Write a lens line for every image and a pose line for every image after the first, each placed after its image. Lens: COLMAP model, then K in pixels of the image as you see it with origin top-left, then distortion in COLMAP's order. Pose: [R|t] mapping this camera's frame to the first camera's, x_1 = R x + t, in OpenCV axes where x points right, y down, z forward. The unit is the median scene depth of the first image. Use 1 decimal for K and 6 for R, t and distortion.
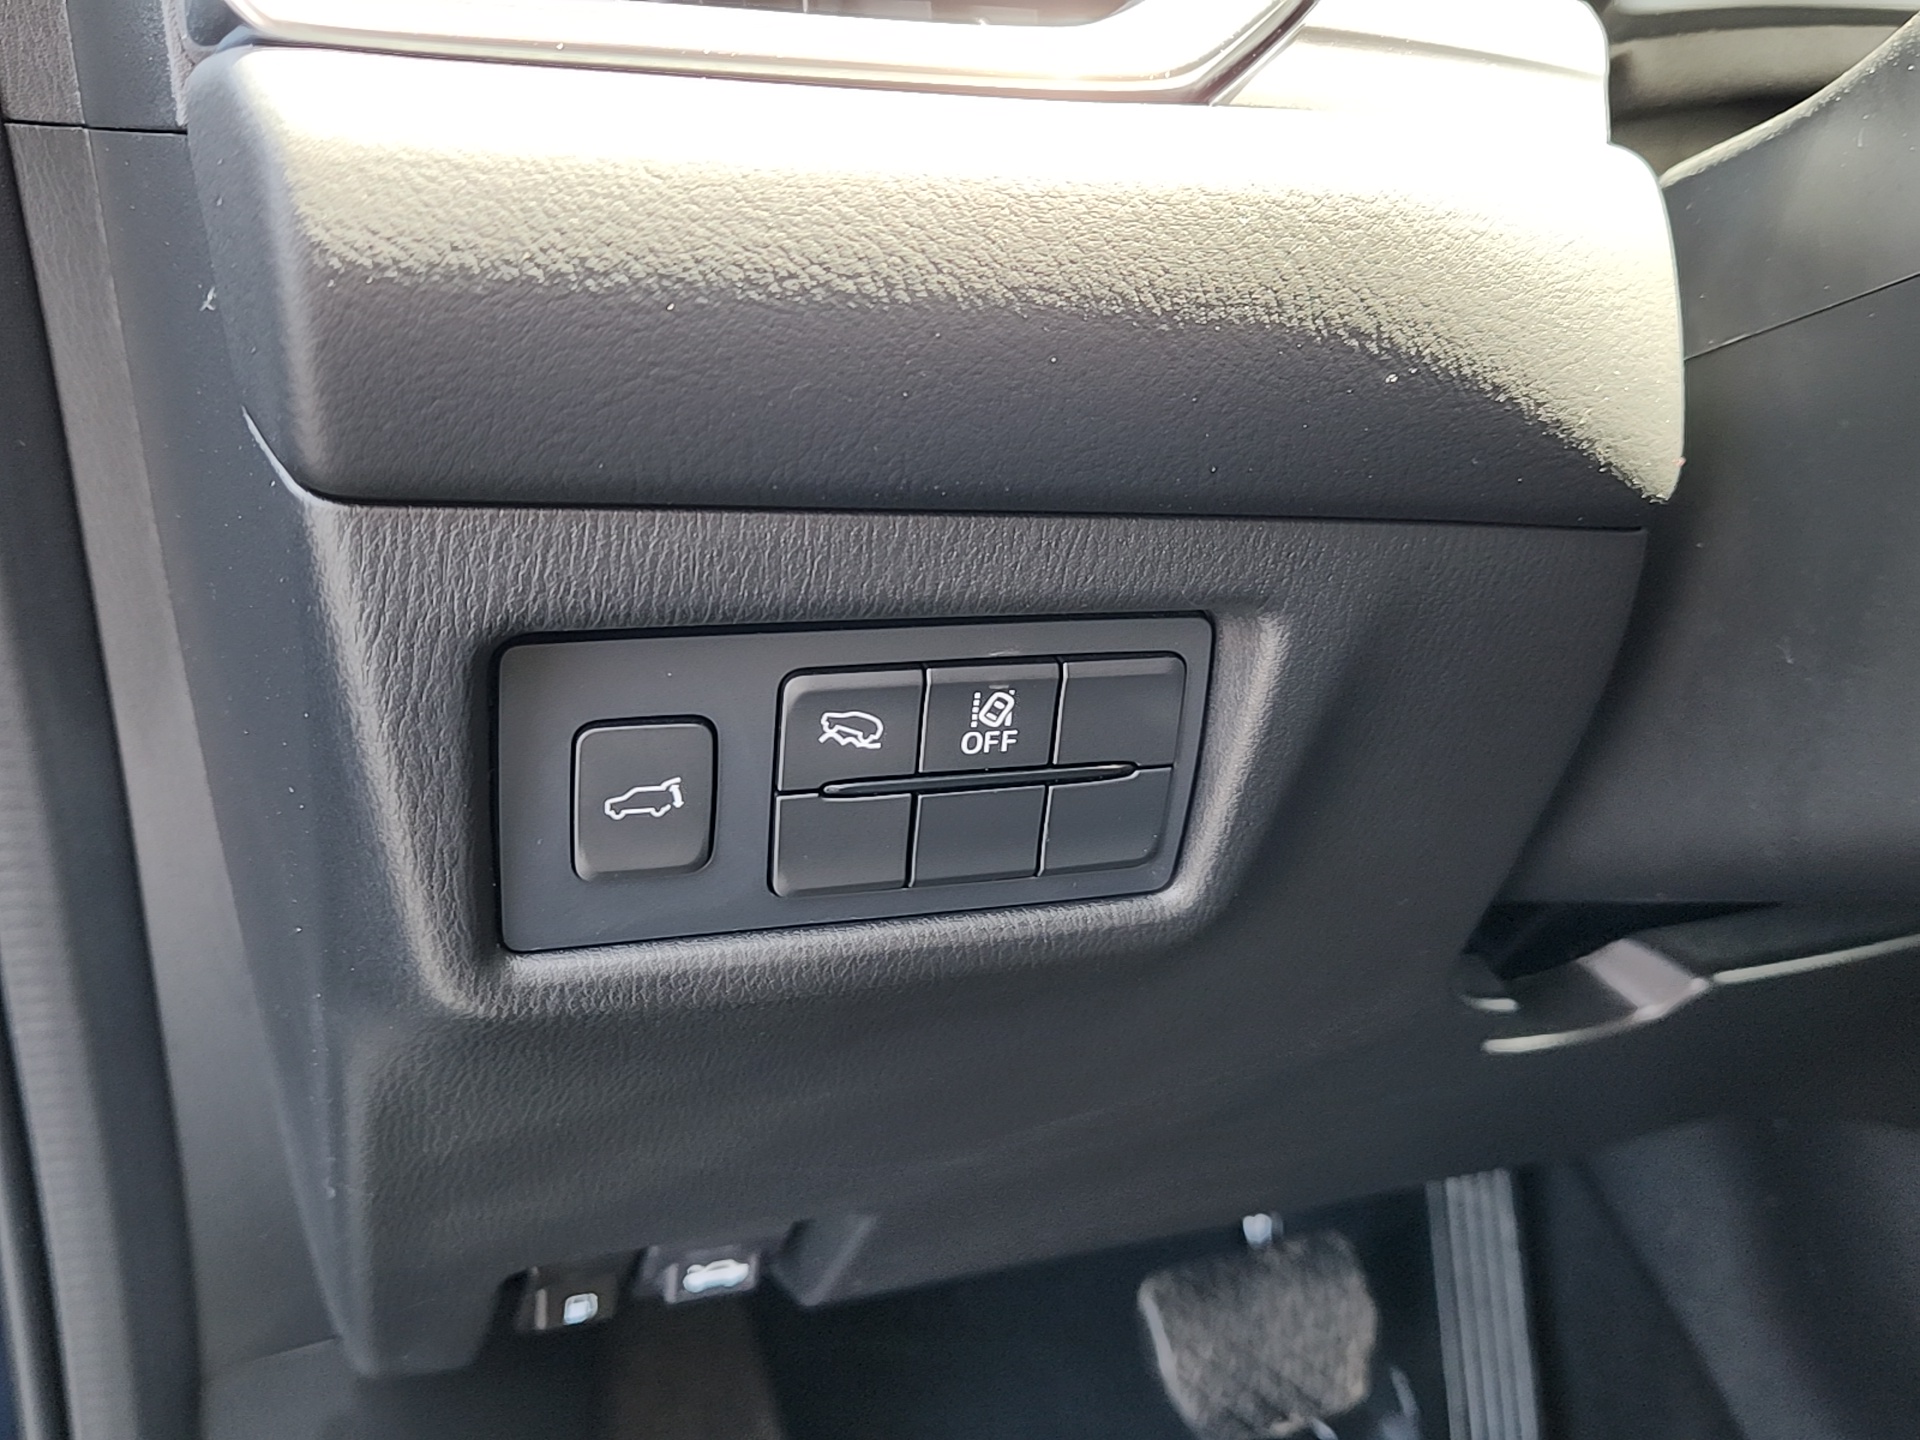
lens RADIAL K [[1687.1, 0, 997.8], [0, 1687.1, 731.5], [0, 0, 1]] dist [0.073016, -0.107793]
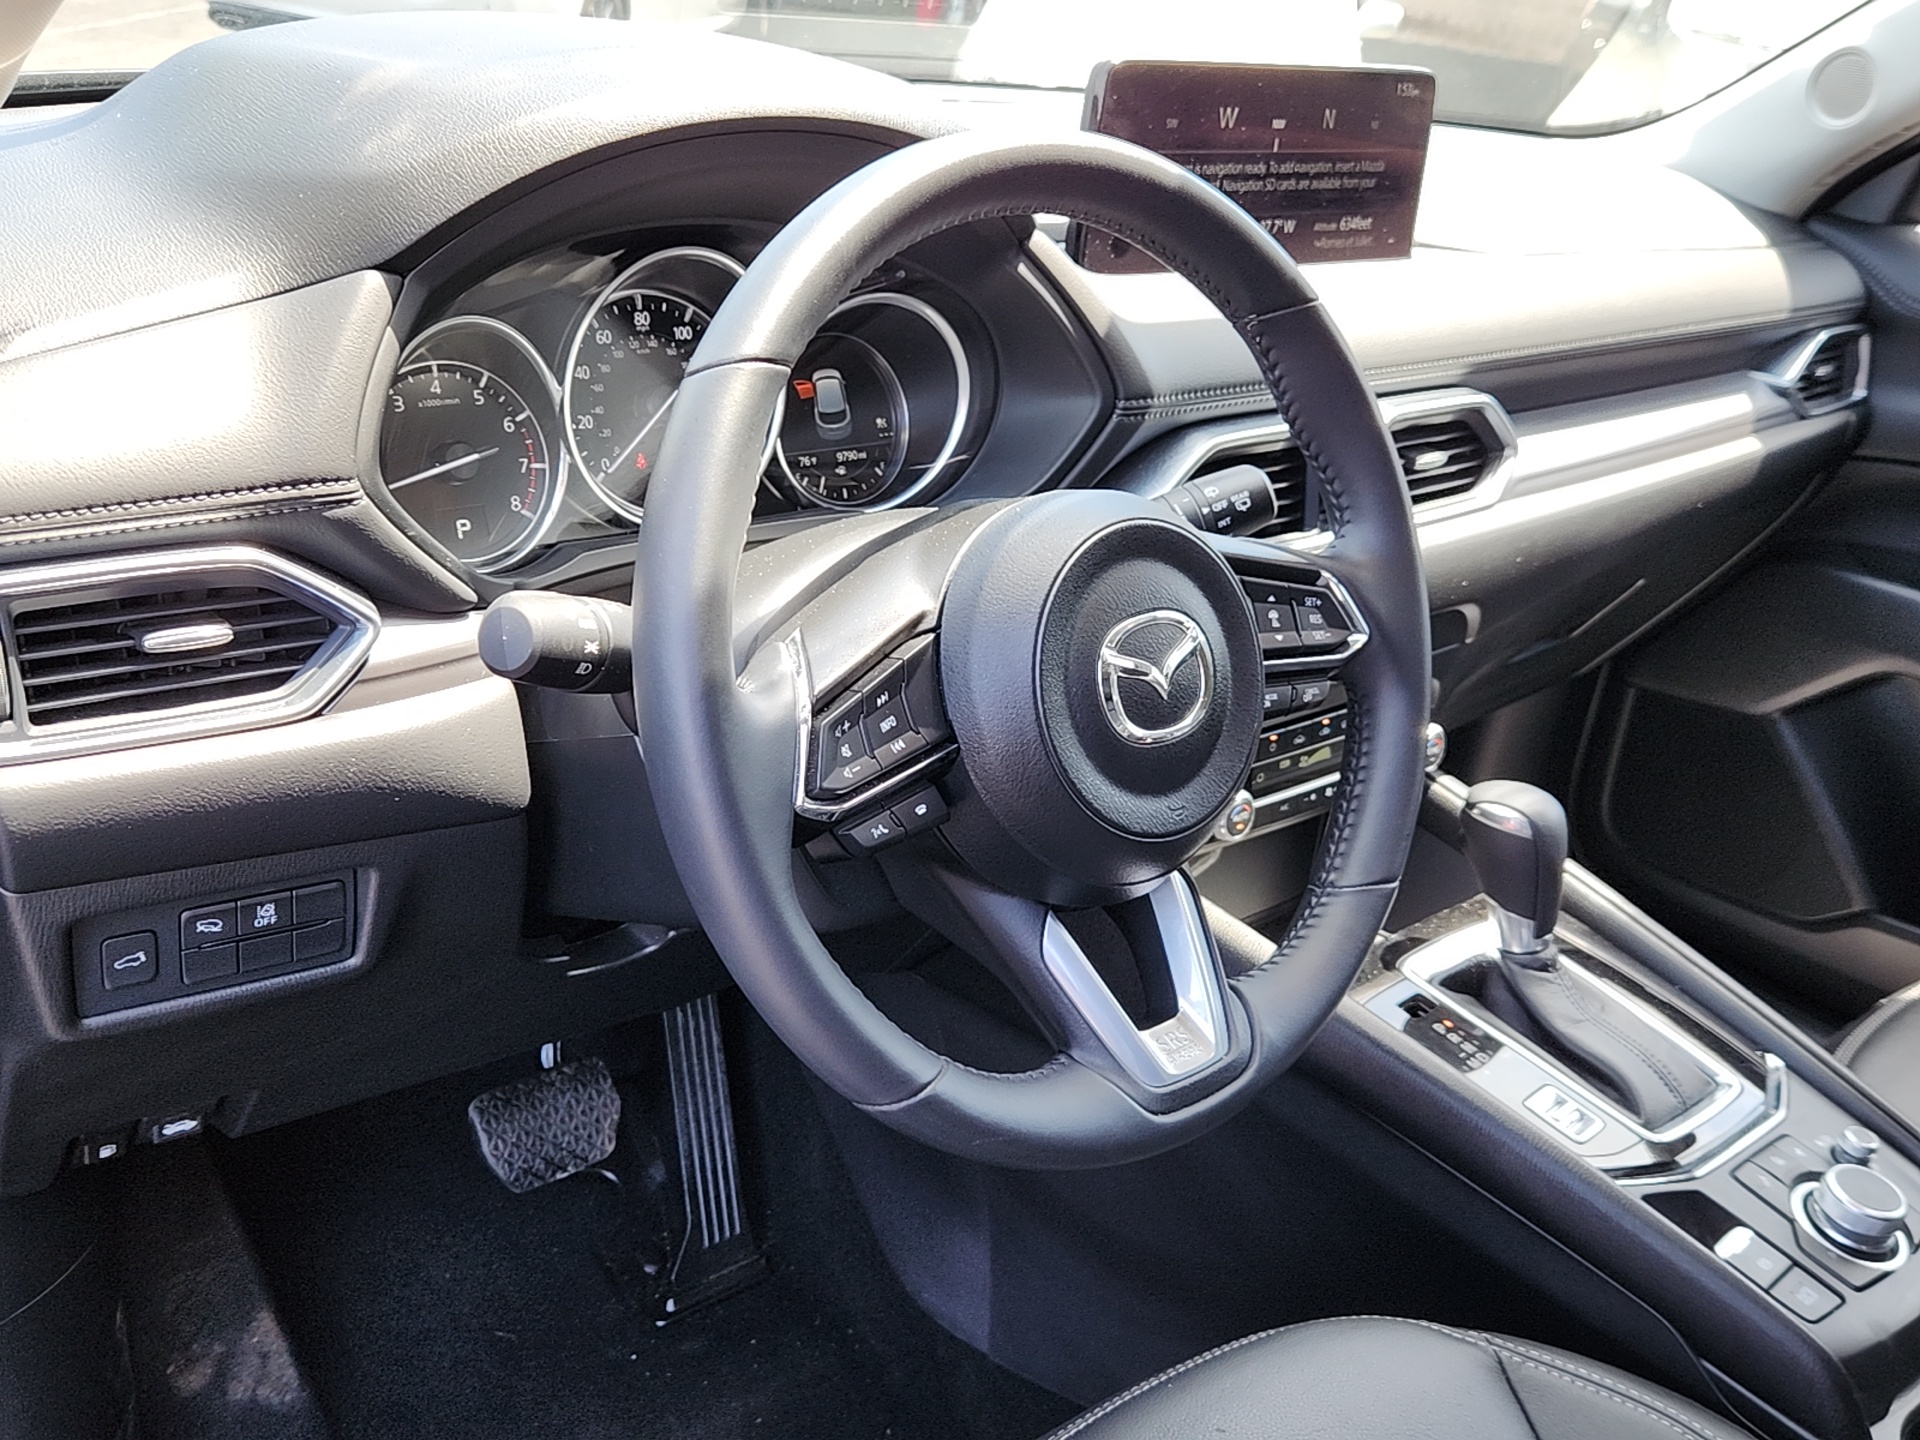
lens RADIAL K [[1687.1, 0, 997.8], [0, 1687.1, 731.5], [0, 0, 1]] dist [0.073016, -0.107793]
pose [[0.956402, -0.065997, 0.284500, 0.339651], [0.035967, 0.993334, 0.109520, -0.521627], [-0.289831, -0.094513, 0.952400, -1.821195]]
